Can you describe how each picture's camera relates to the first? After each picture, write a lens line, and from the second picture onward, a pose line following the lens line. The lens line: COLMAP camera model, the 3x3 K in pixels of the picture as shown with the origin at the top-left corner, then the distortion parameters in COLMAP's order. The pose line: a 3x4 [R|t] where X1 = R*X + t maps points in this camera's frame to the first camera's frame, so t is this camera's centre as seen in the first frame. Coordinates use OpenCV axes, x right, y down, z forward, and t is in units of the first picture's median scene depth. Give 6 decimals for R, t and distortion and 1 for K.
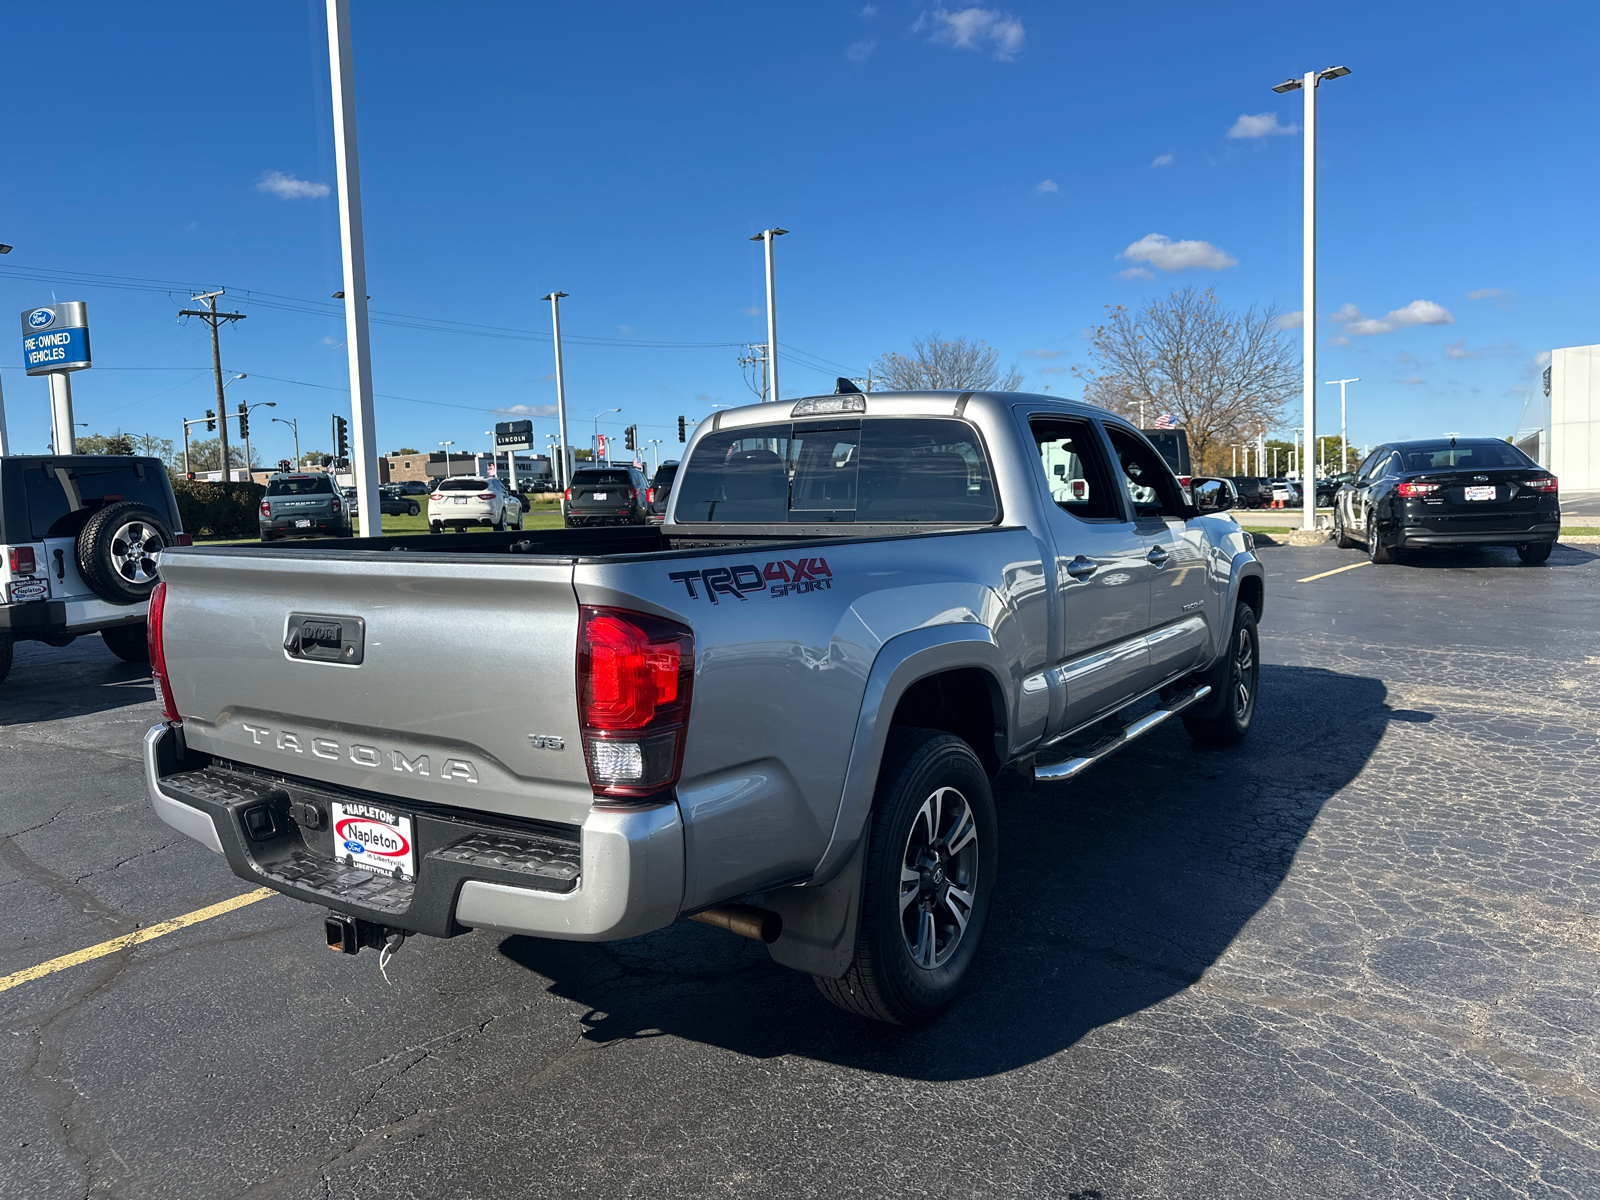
lens RADIAL K [[1142.4, 0, 783.2], [0, 1142.4, 602.1], [0, 0, 1]] dist [0.052785, -0.049770]
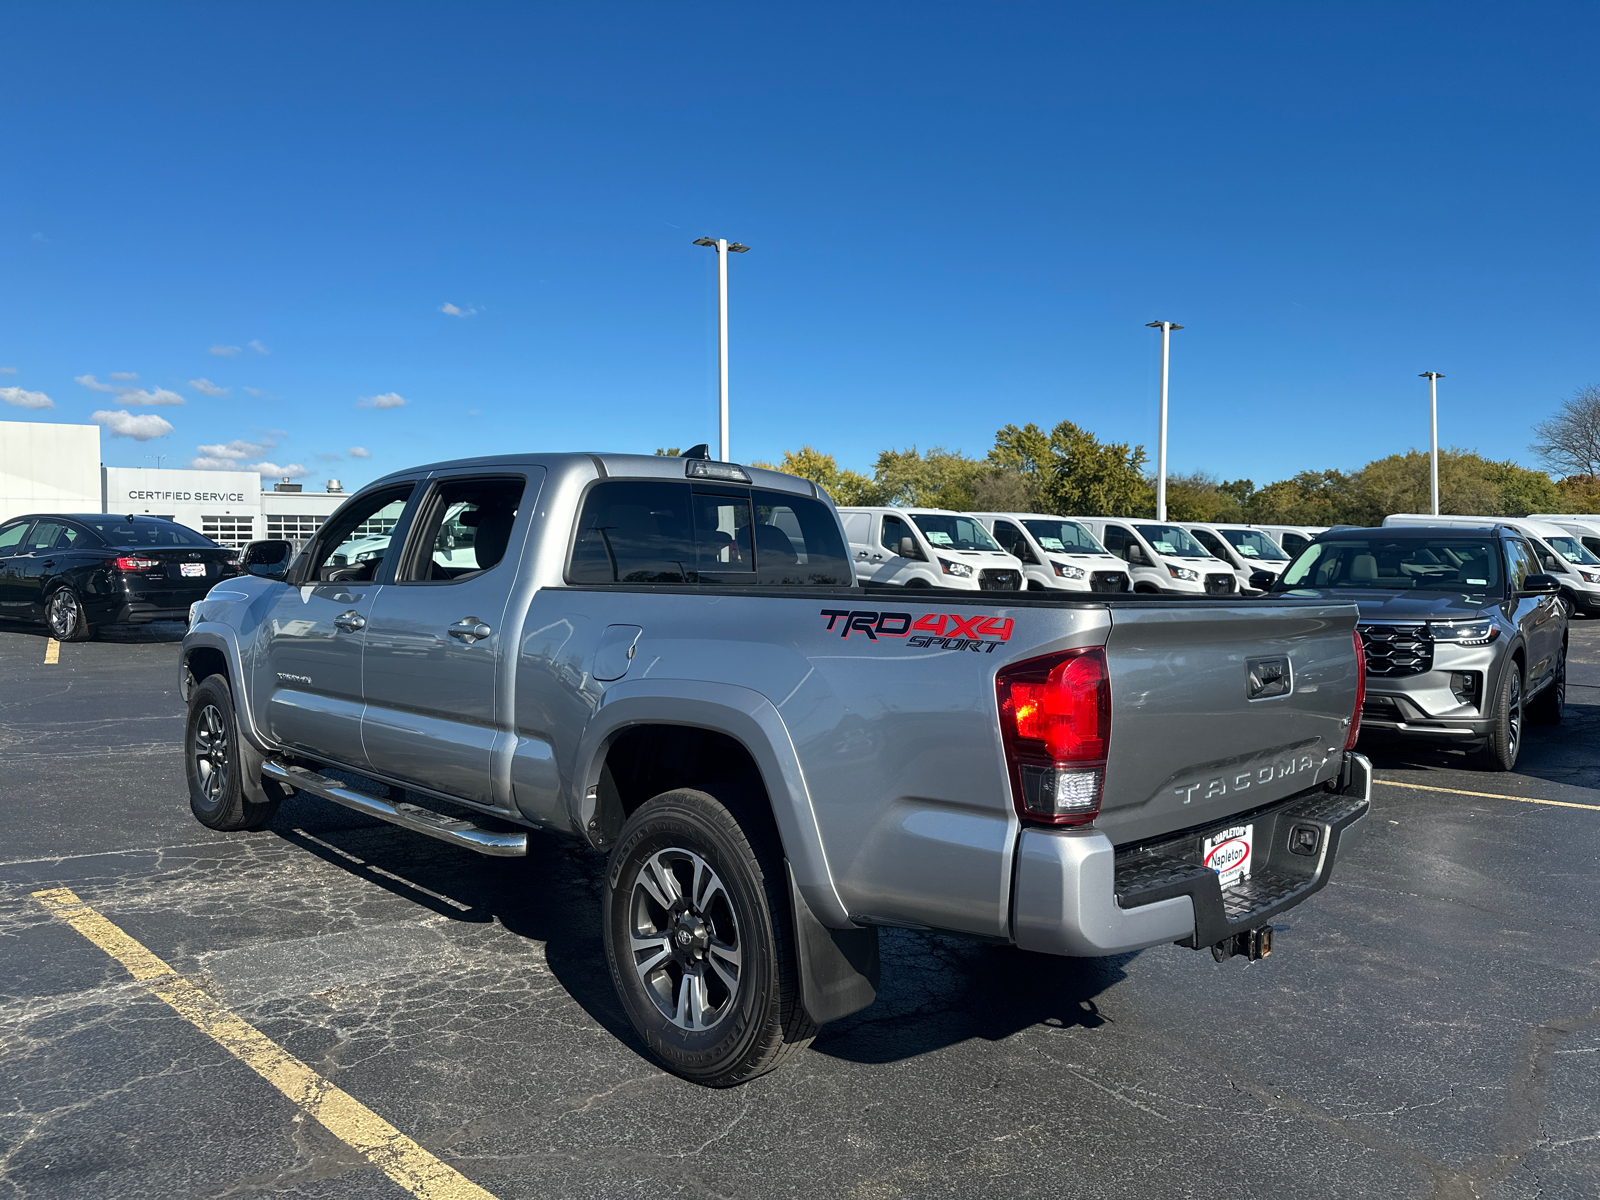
lens RADIAL K [[1145.9, 0, 836.8], [0, 1145.9, 607.0], [0, 0, 1]] dist [0.003749, 0.001231]
pose [[0.143947, -0.007366, 0.989558, -1.336136], [0.073296, 0.997305, -0.003239, -0.054279], [-0.986867, 0.072997, 0.144099, 1.058048]]
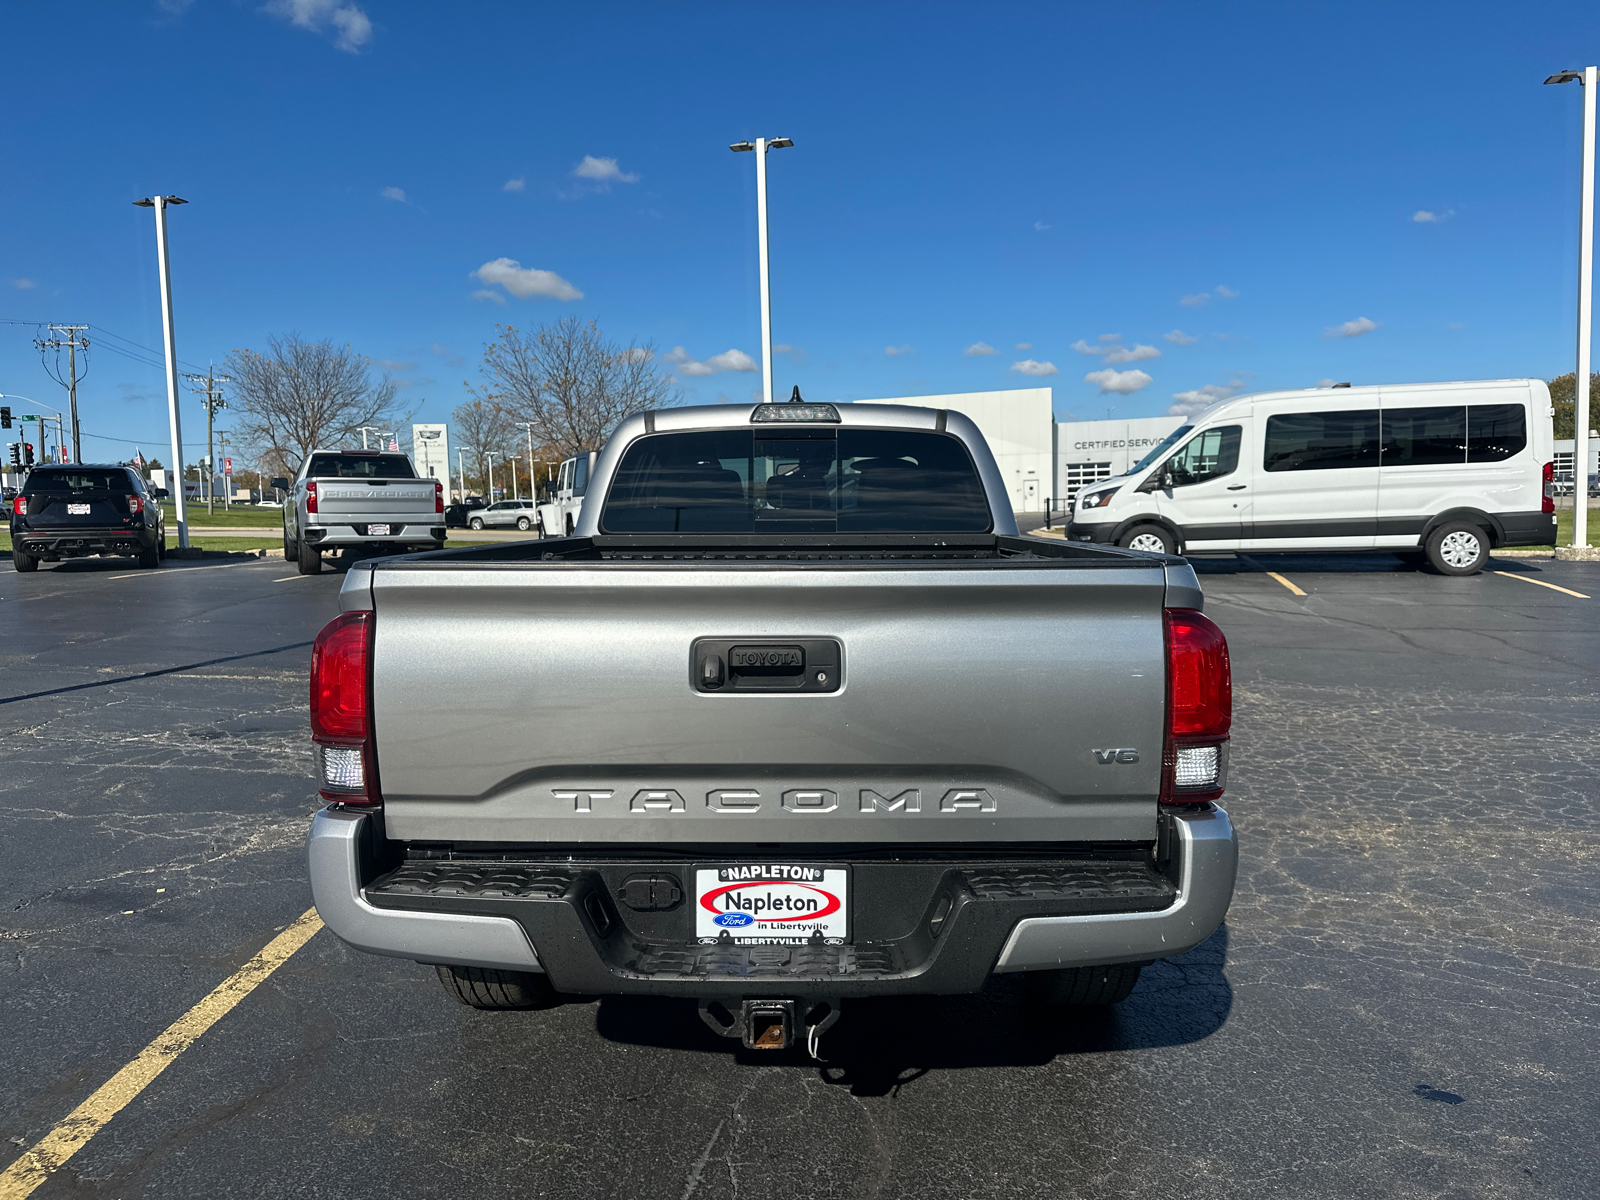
lens RADIAL K [[1153.8, 0, 800.0], [0, 1153.8, 600.0], [0, 0, 1]] dist [0.065249, -0.073268]
pose [[0.835230, -0.029964, 0.549083, -0.702265], [0.040908, 0.999133, -0.007703, -0.006335], [-0.548376, 0.028896, 0.835732, 0.248634]]
